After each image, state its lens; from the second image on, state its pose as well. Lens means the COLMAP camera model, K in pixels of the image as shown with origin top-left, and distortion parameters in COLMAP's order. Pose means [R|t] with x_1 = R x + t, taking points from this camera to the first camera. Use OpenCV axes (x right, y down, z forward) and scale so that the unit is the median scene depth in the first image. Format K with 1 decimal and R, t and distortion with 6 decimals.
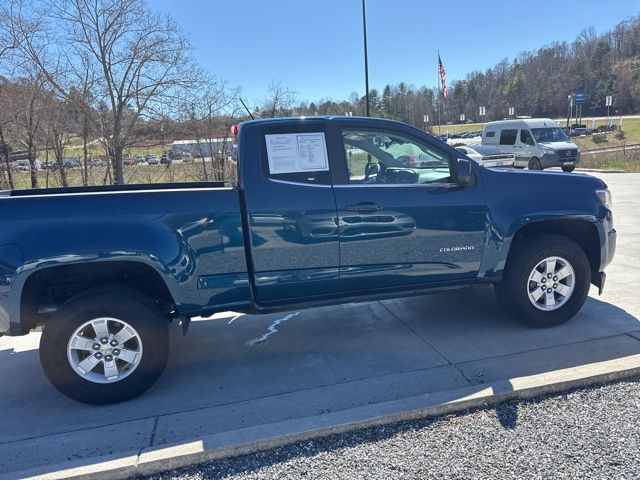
lens RADIAL K [[449.8, 0, 323.3], [0, 449.8, 239.6], [0, 0, 1]] dist [0.038132, -0.041771]
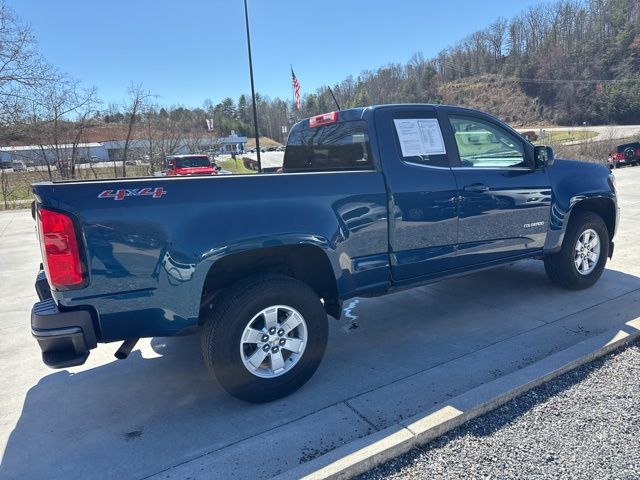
lens RADIAL K [[449.8, 0, 323.3], [0, 449.8, 239.6], [0, 0, 1]] dist [0.038132, -0.041771]
pose [[0.953294, -0.048840, 0.298070, -0.596039], [0.054856, 0.998424, -0.011849, 0.046539], [-0.297021, 0.027646, 0.954470, 0.067030]]
